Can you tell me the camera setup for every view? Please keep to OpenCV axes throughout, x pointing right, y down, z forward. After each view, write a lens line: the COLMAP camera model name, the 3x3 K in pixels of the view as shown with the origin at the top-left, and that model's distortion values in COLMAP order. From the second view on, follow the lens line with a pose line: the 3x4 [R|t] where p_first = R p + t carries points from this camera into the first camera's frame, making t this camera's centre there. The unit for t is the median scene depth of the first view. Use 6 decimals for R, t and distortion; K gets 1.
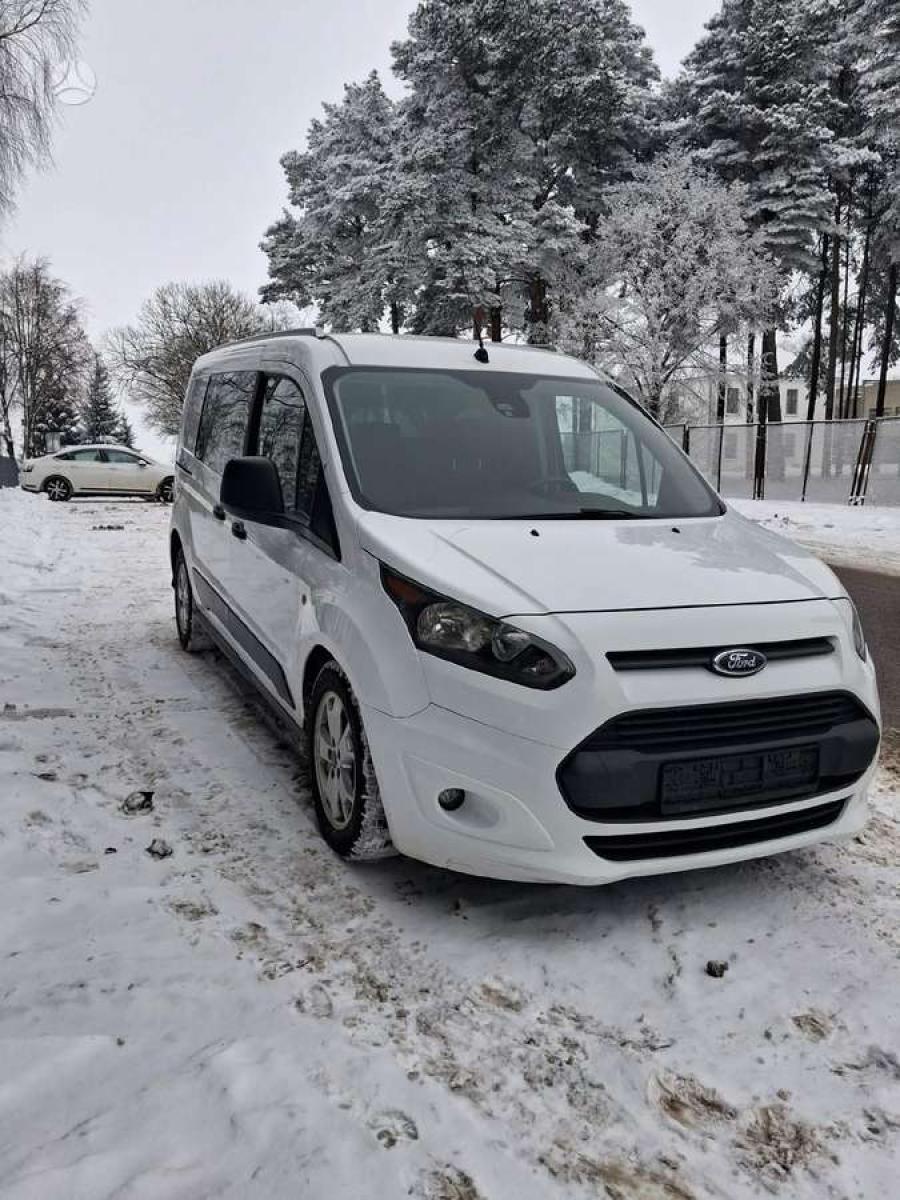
lens RADIAL K [[958.2, 0, 448.8], [0, 958.2, 601.2], [0, 0, 1]] dist [0.020199, -0.023814]
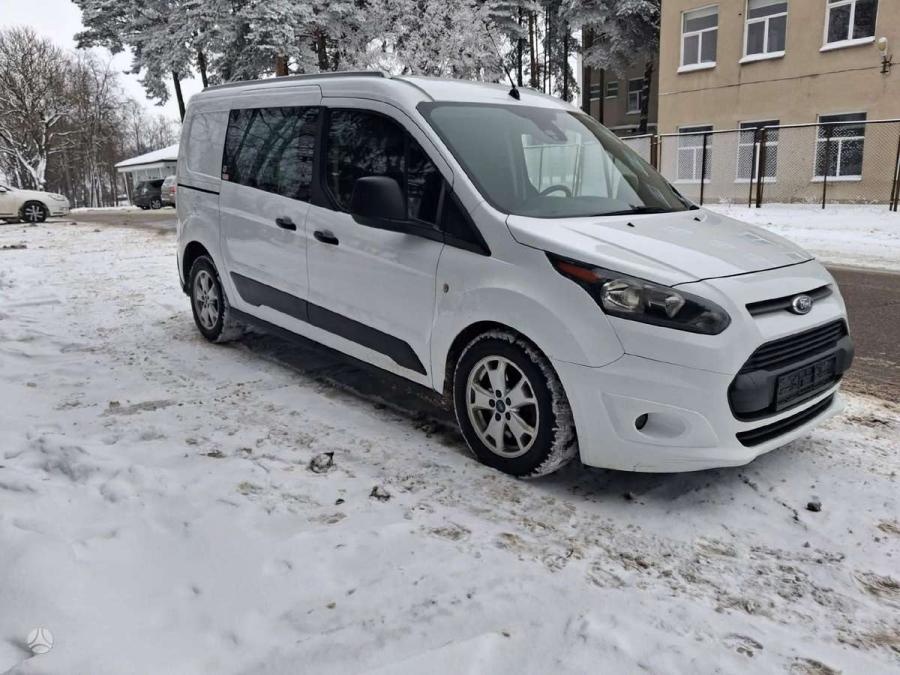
lens RADIAL K [[718.7, 0, 450.7], [0, 718.7, 329.4], [0, 0, 1]] dist [0.020199, -0.023814]
pose [[0.946914, -0.092187, 0.307985, -0.460016], [0.073129, 0.994656, 0.072884, -0.015843], [-0.313058, -0.046492, 0.948595, 0.088323]]
